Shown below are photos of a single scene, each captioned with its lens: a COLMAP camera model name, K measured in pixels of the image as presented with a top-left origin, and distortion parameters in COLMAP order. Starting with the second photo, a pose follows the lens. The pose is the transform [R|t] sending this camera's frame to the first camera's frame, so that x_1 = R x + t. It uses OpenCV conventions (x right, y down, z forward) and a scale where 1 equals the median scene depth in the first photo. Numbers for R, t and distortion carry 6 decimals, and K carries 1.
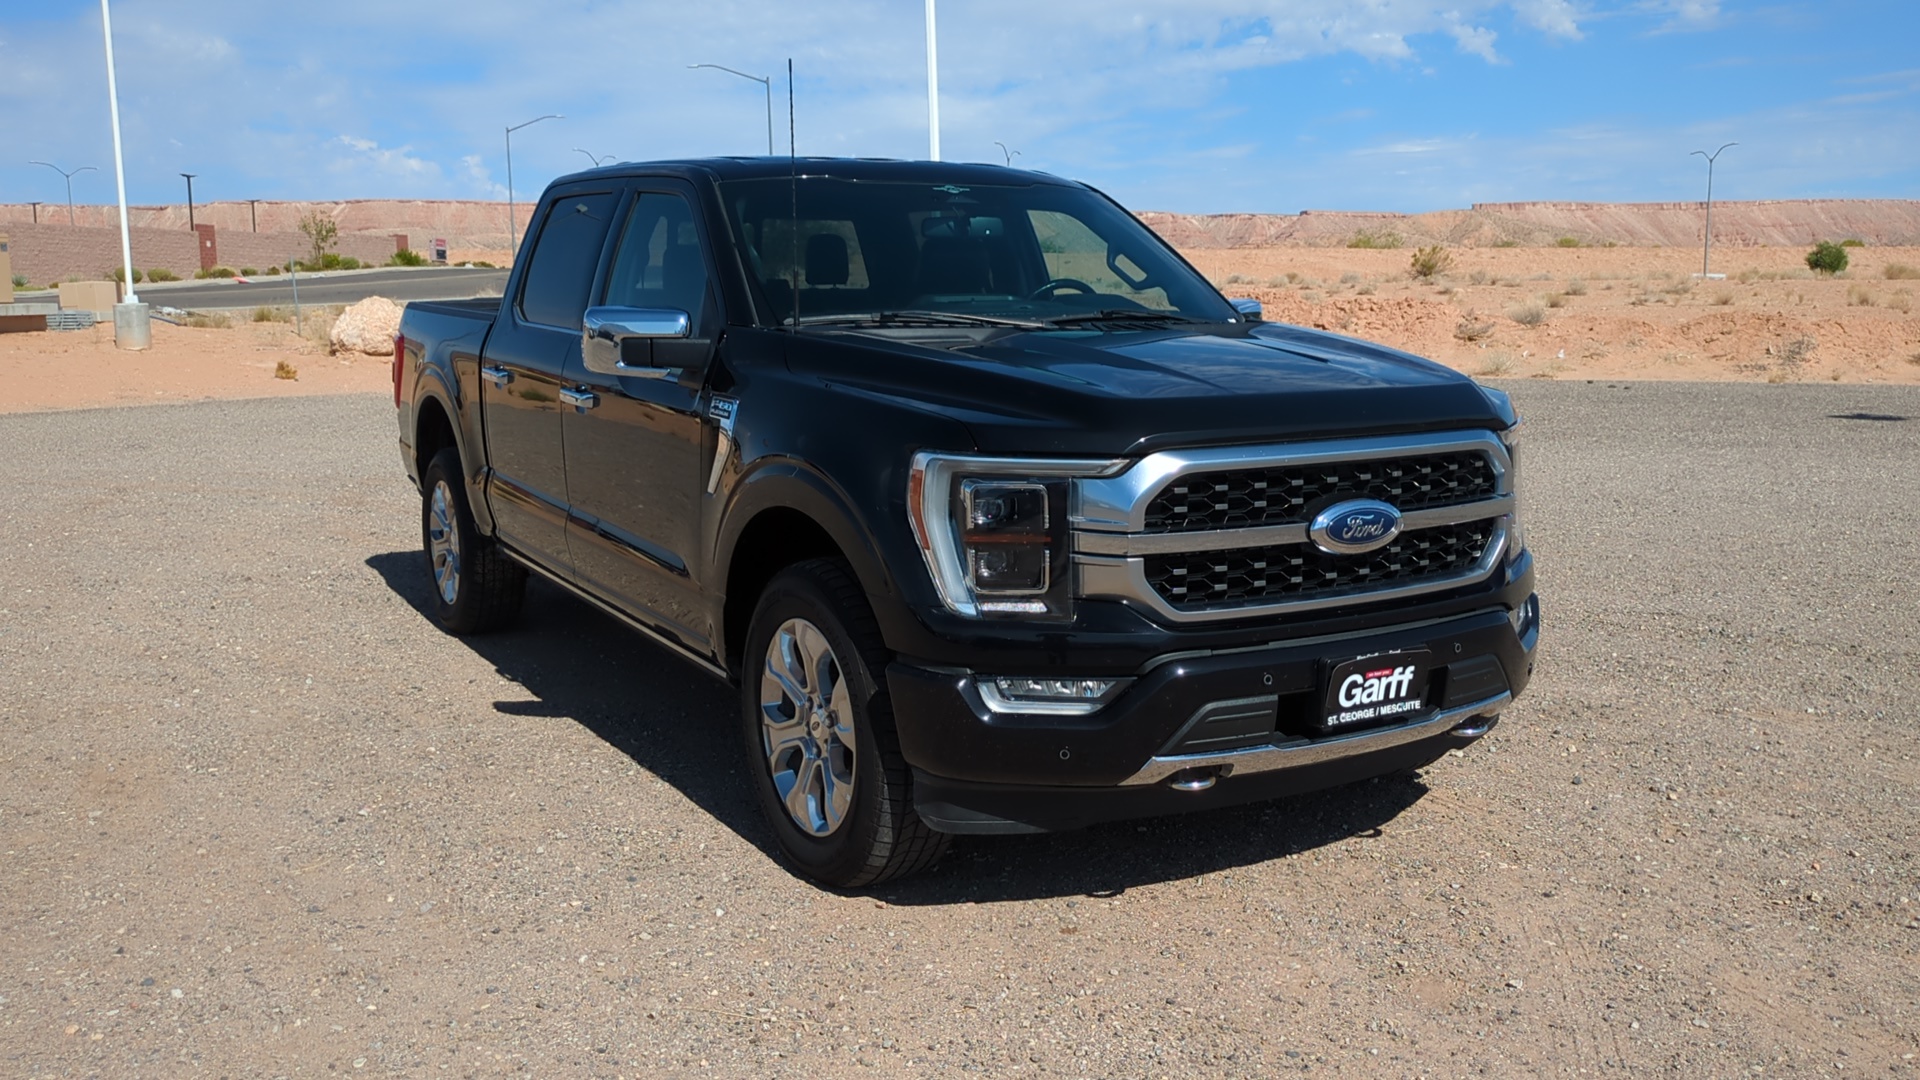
lens RADIAL K [[1643.6, 0, 962.9], [0, 1643.6, 546.3], [0, 0, 1]] dist [0.055483, -0.078872]
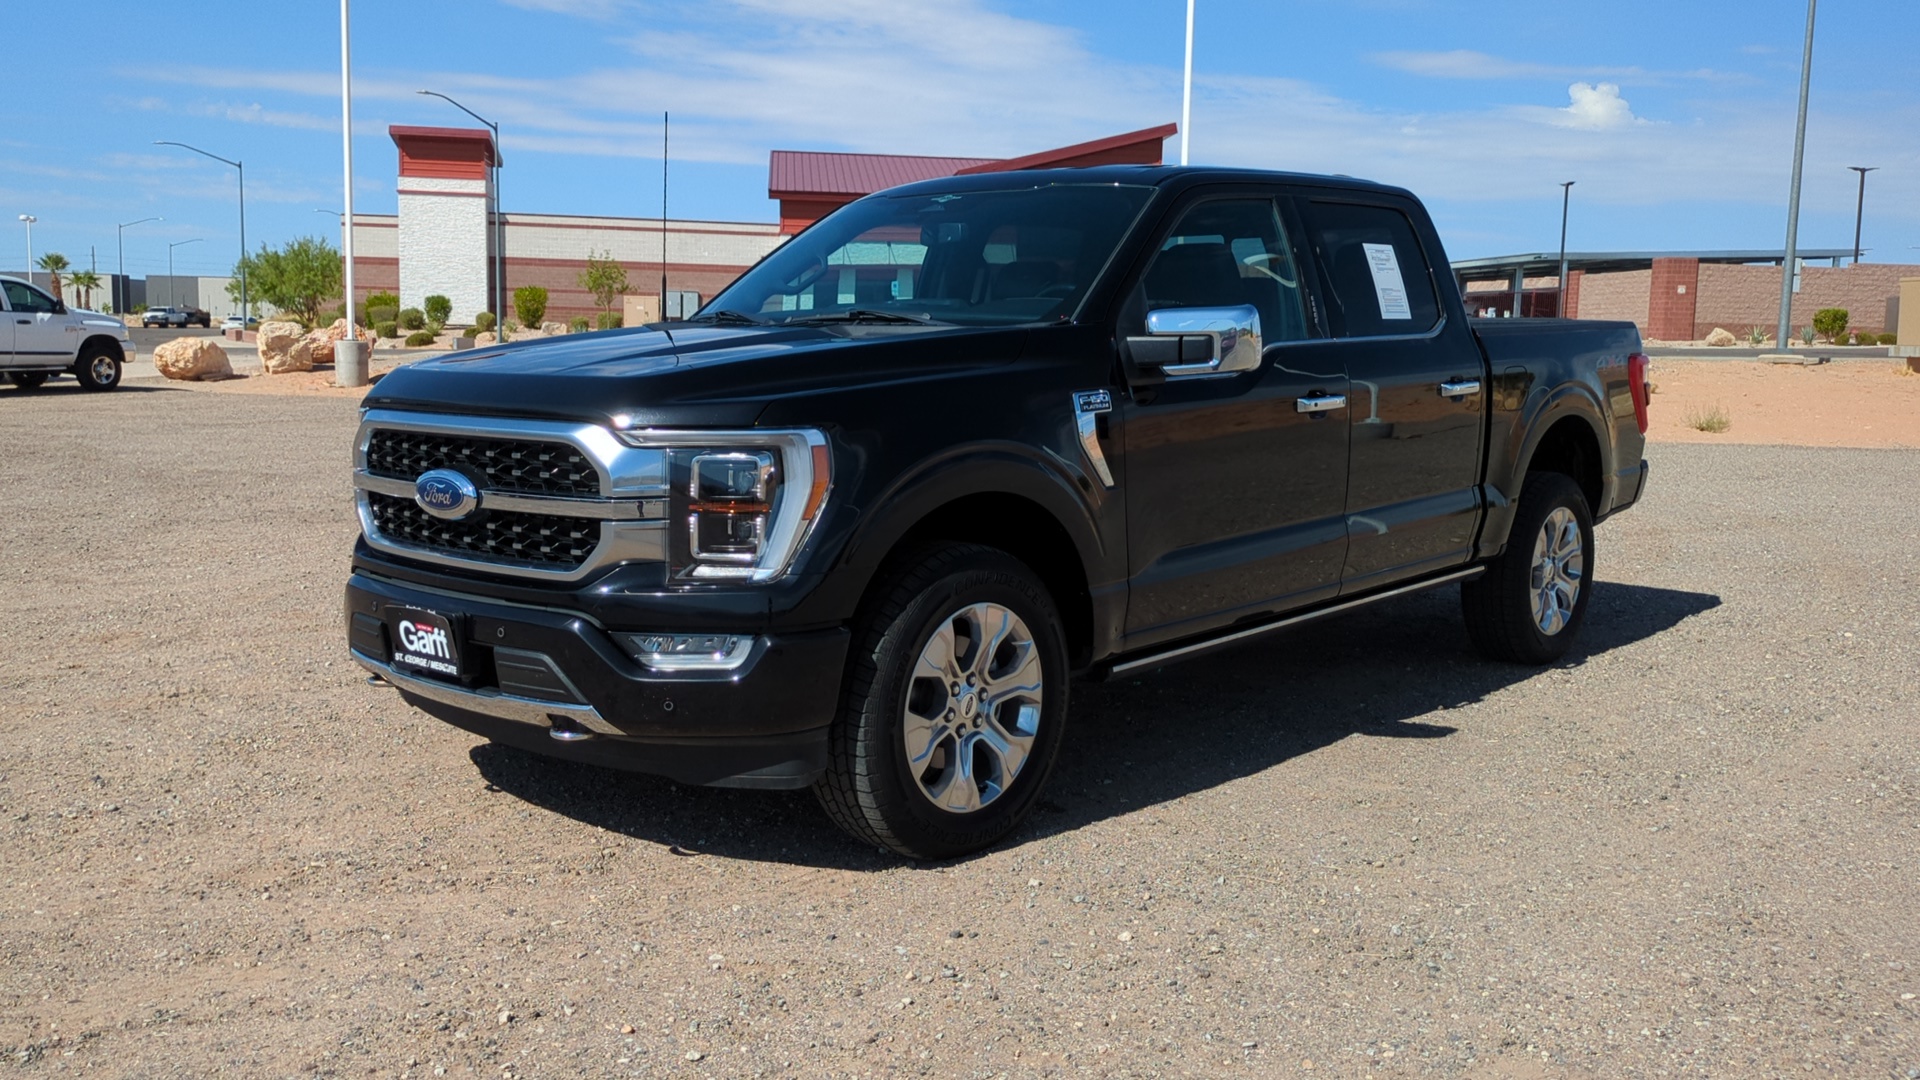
lens RADIAL K [[1643.6, 0, 975.8], [0, 1643.6, 546.1], [0, 0, 1]] dist [0.055483, -0.078872]
pose [[0.296052, 0.126847, -0.946712, 1.383912], [-0.155628, 0.984304, 0.083216, -0.123925], [0.942408, 0.122698, 0.311146, 0.989869]]
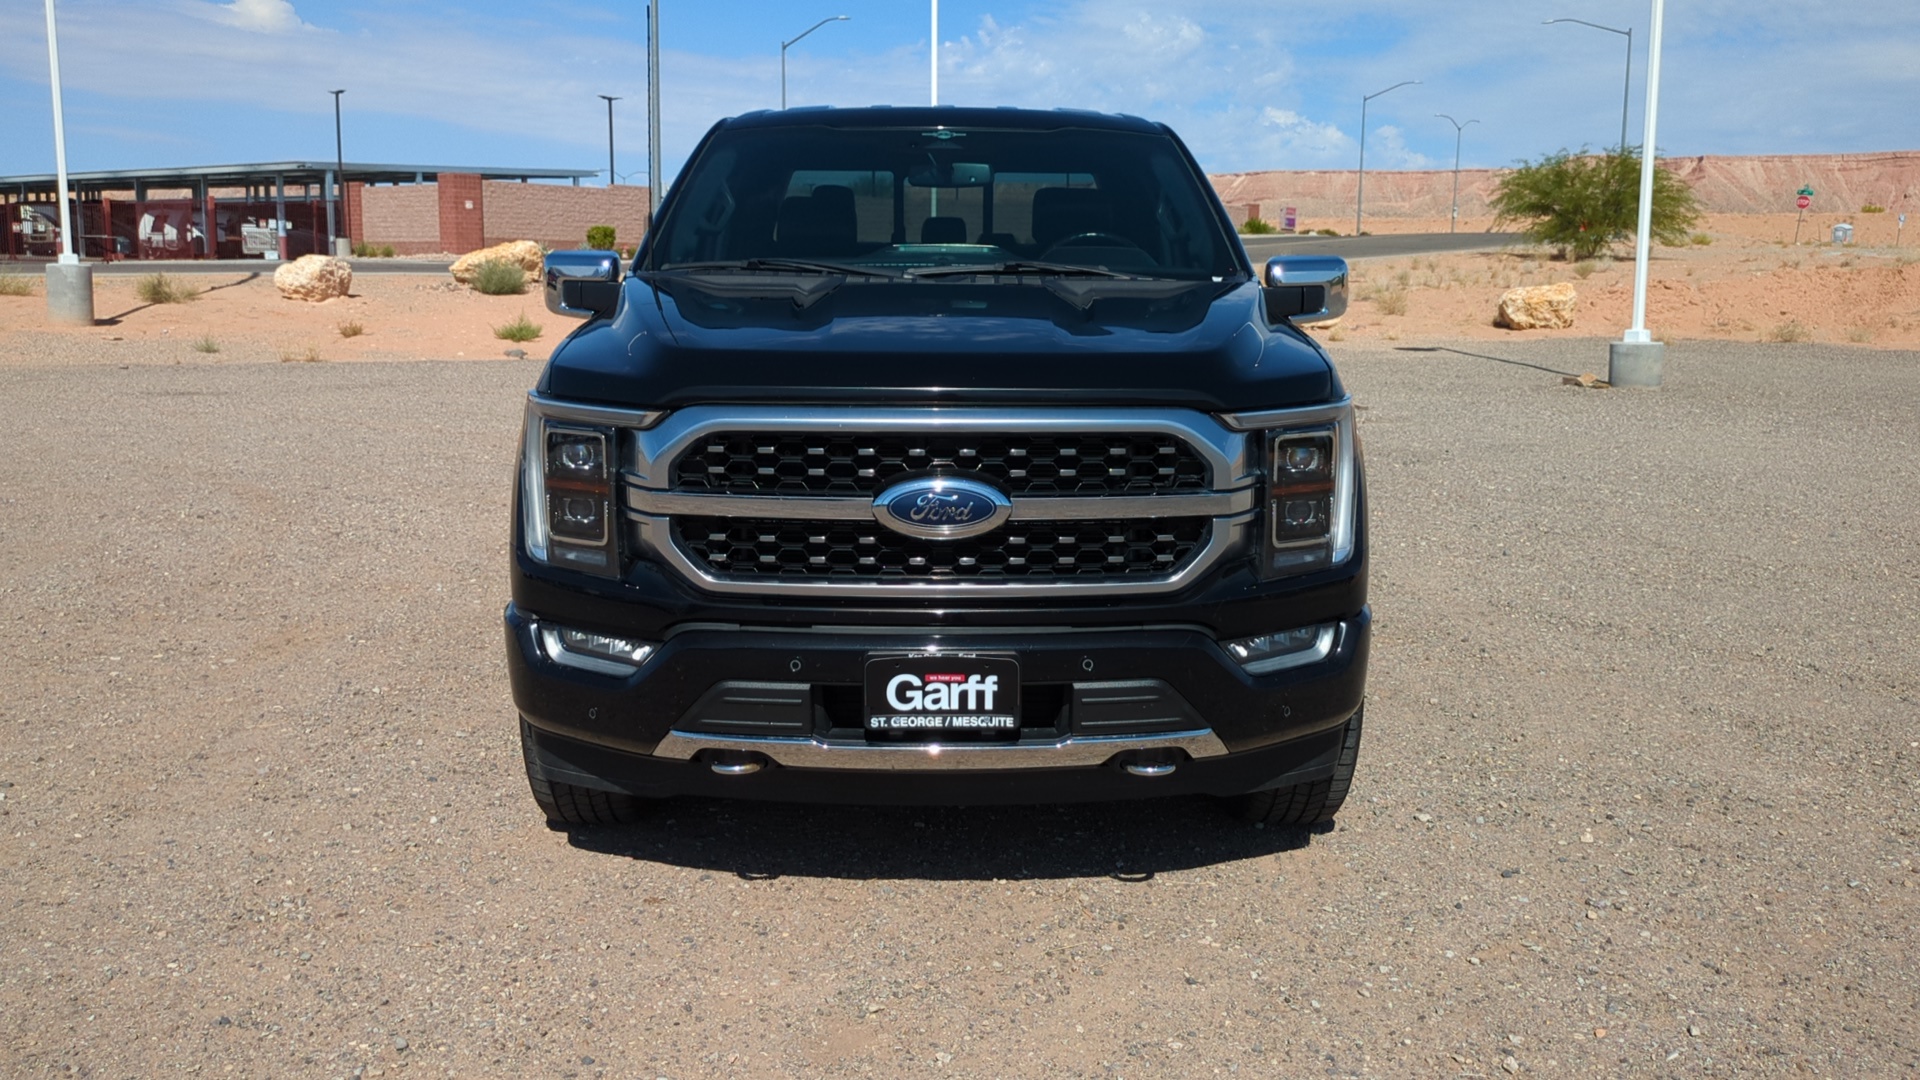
lens RADIAL K [[1643.6, 0, 988.0], [0, 1643.6, 528.1], [0, 0, 1]] dist [0.055483, -0.078872]
pose [[0.866094, 0.091606, -0.491415, 0.684992], [-0.087970, 0.995654, 0.030560, -0.029650], [0.492079, 0.016762, 0.870389, 0.254182]]
